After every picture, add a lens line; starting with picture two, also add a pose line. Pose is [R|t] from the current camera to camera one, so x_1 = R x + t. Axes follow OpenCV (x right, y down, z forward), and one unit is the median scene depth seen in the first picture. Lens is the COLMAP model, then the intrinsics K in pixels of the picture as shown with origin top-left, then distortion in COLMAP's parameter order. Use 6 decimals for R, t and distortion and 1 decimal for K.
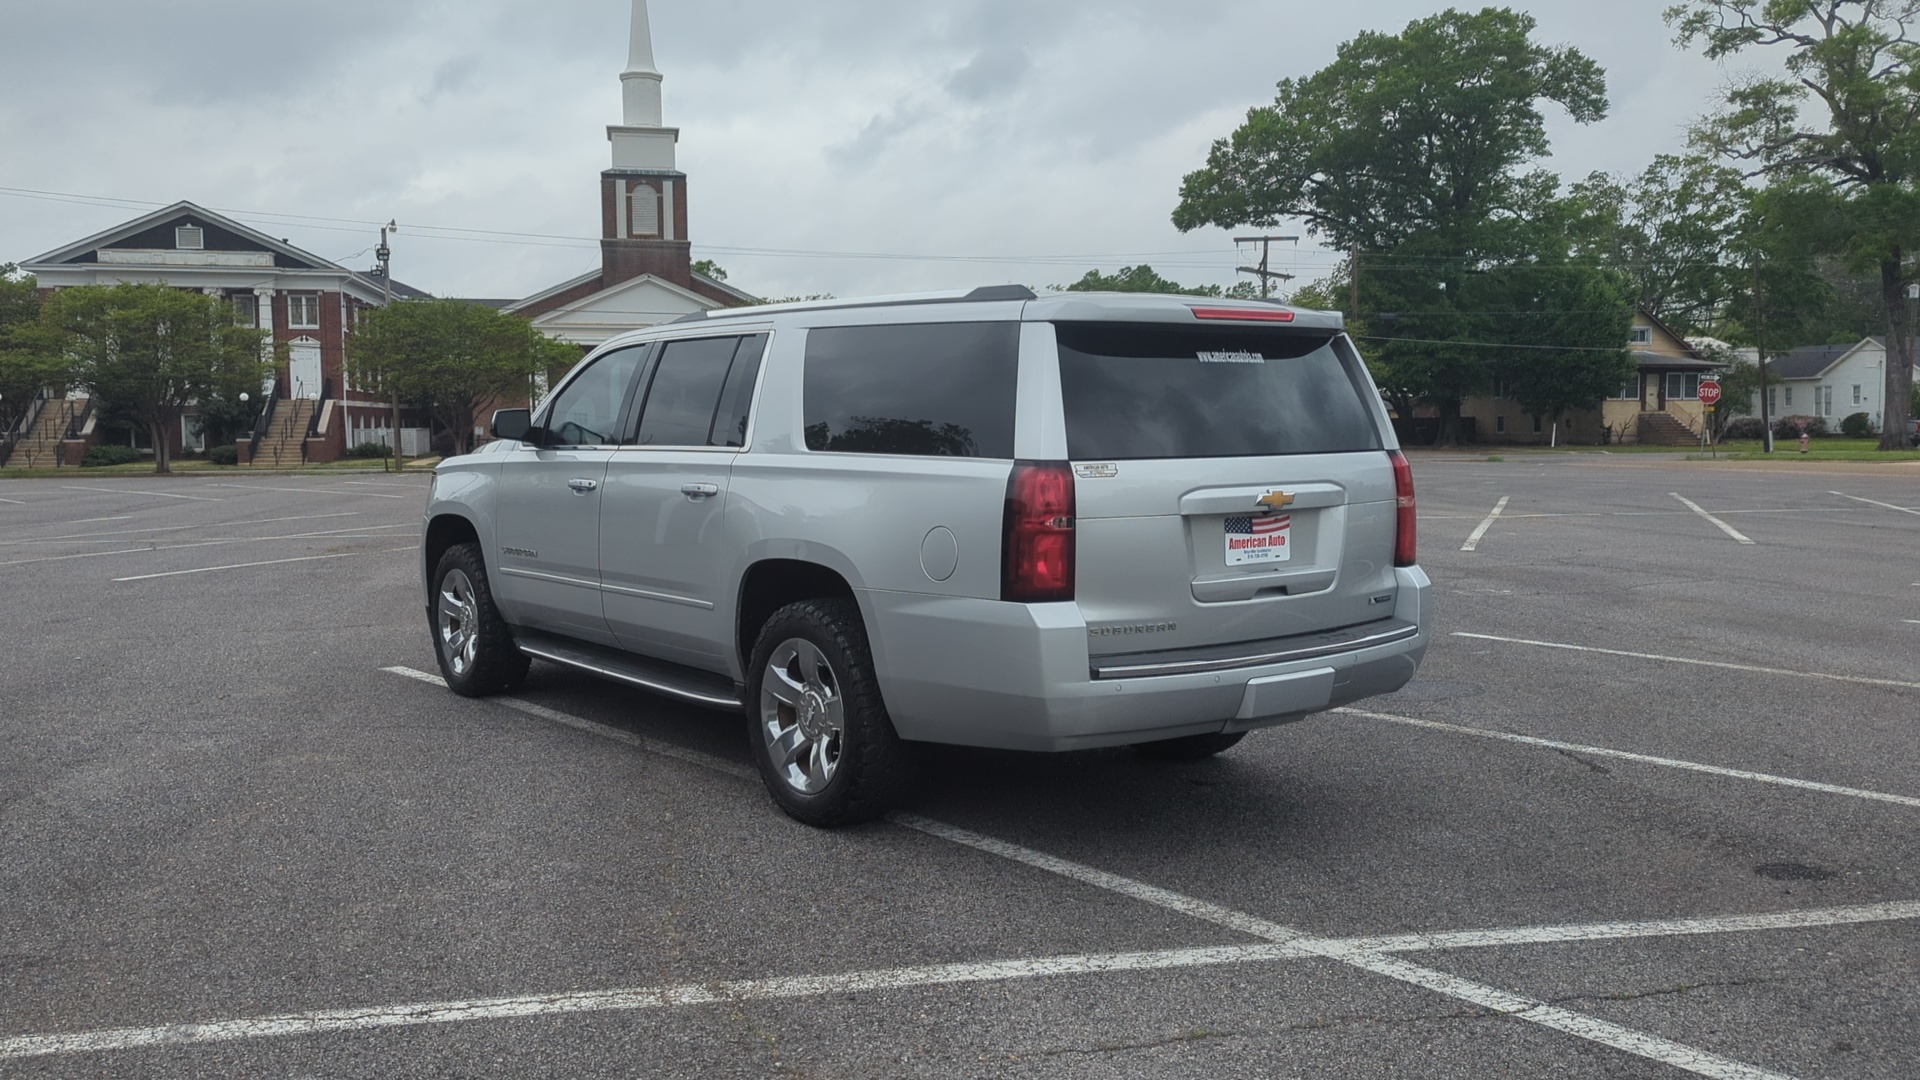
lens RADIAL K [[1584.8, 0, 949.6], [0, 1584.8, 544.8], [0, 0, 1]] dist [0.073813, -0.048591]
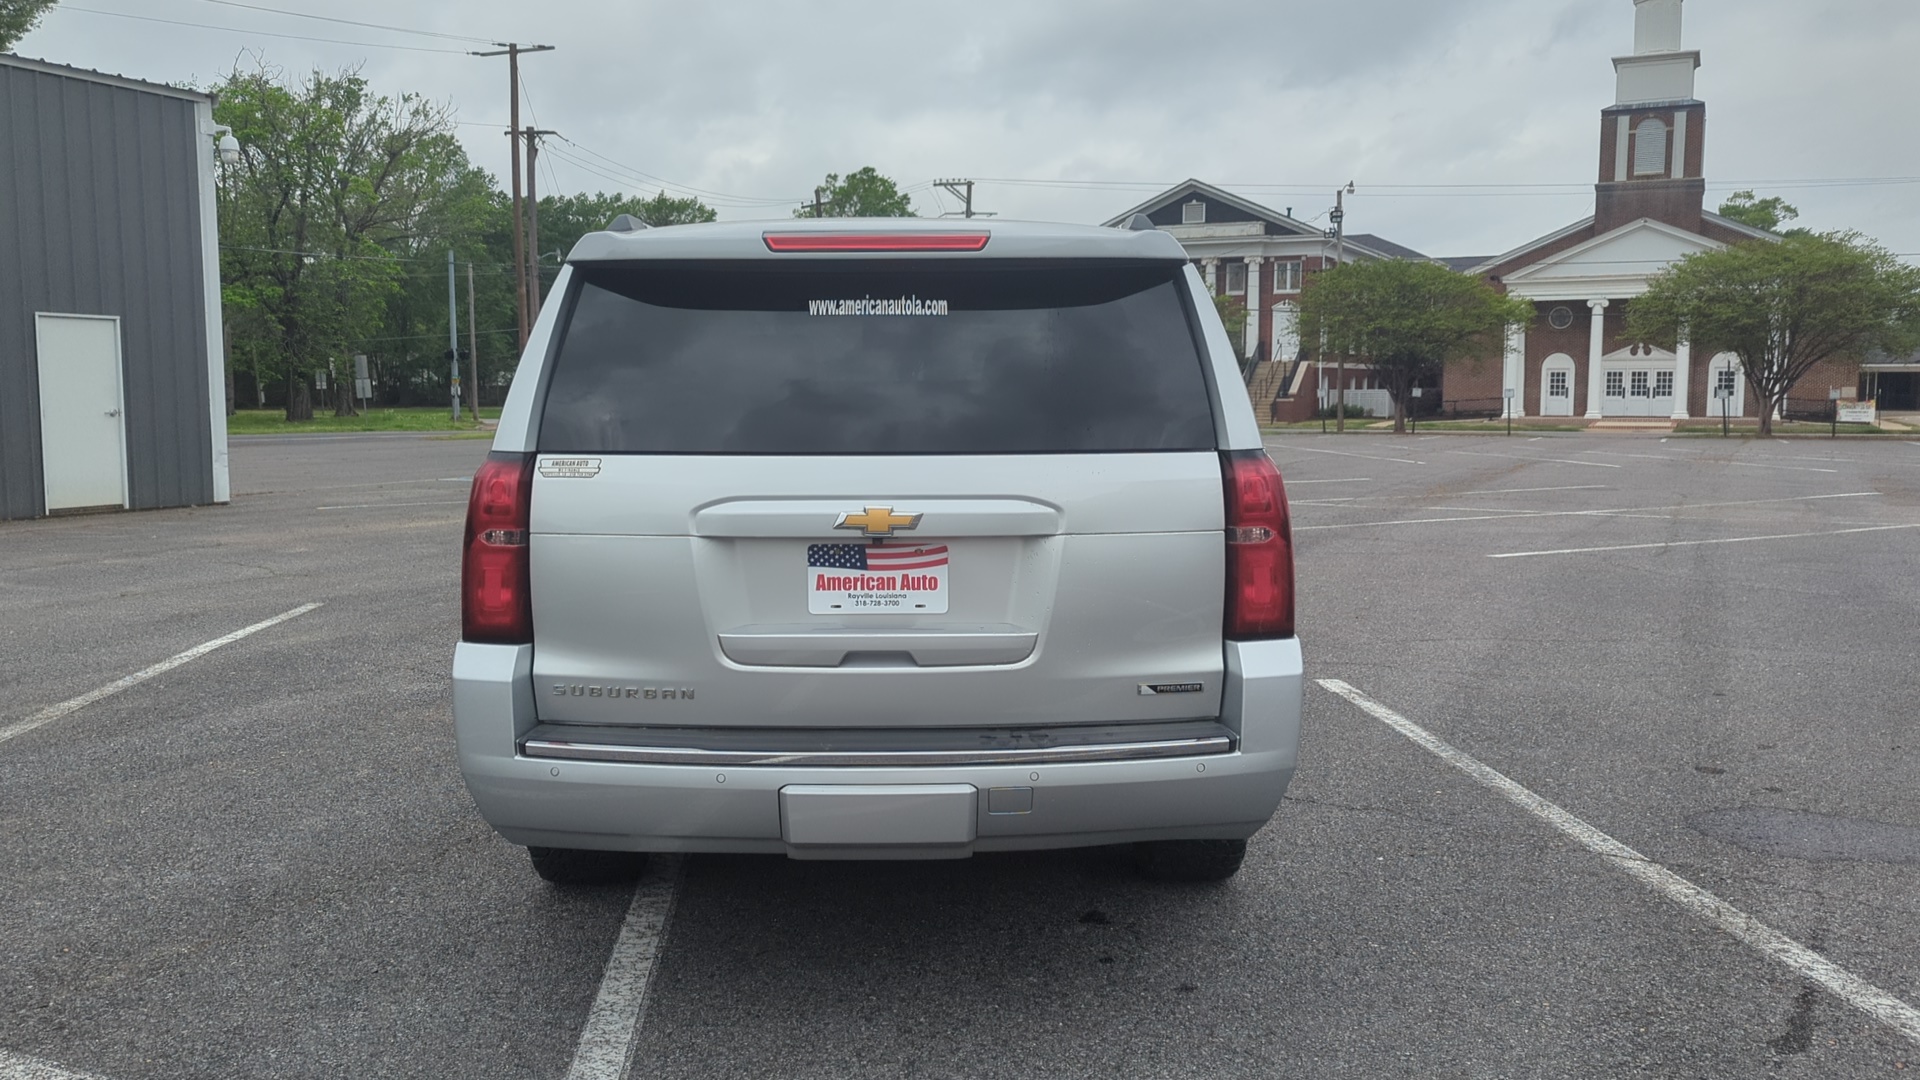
lens RADIAL K [[1584.8, 0, 966.6], [0, 1584.8, 544.9], [0, 0, 1]] dist [0.073813, -0.048591]
pose [[0.804654, 0.067779, -0.589863, 0.392713], [-0.053059, 0.997697, 0.042262, -0.030575], [0.591369, -0.002709, 0.806397, 0.306874]]
